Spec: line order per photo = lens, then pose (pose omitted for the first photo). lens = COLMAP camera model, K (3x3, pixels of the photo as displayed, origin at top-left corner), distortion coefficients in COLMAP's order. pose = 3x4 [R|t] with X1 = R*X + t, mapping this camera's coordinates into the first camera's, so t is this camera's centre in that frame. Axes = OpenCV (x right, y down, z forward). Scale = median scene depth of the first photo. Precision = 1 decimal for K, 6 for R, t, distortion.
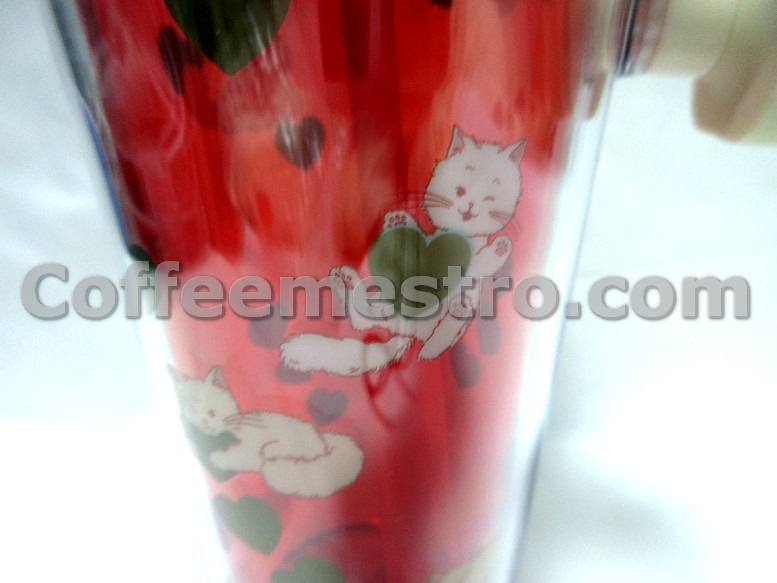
lens RADIAL K [[613.1, 0, 388.5], [0, 613.1, 291.5], [0, 0, 1]] dist [0.041282, 0.001553]
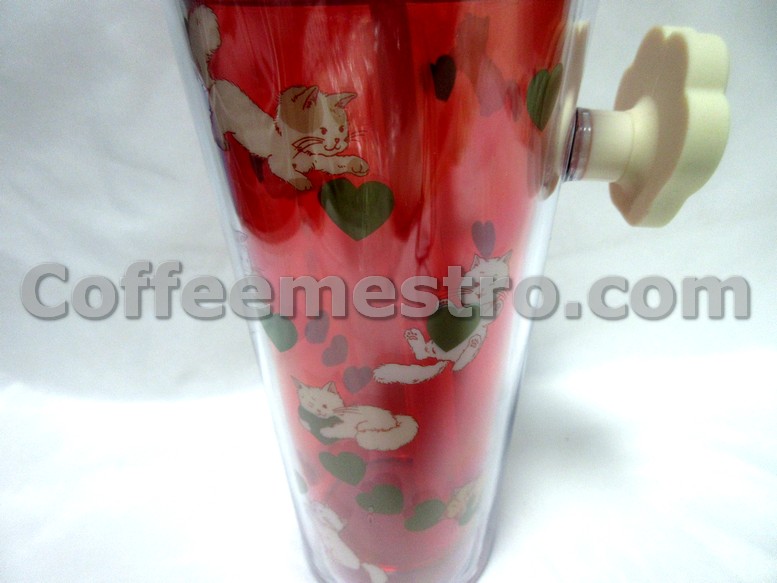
lens RADIAL K [[613.1, 0, 388.5], [0, 613.1, 291.5], [0, 0, 1]] dist [0.041282, 0.001553]
pose [[0.997280, -0.060106, 0.042653, -0.169594], [0.054939, 0.992029, 0.113400, -0.286176], [-0.049129, -0.110748, 0.992633, -0.608997]]
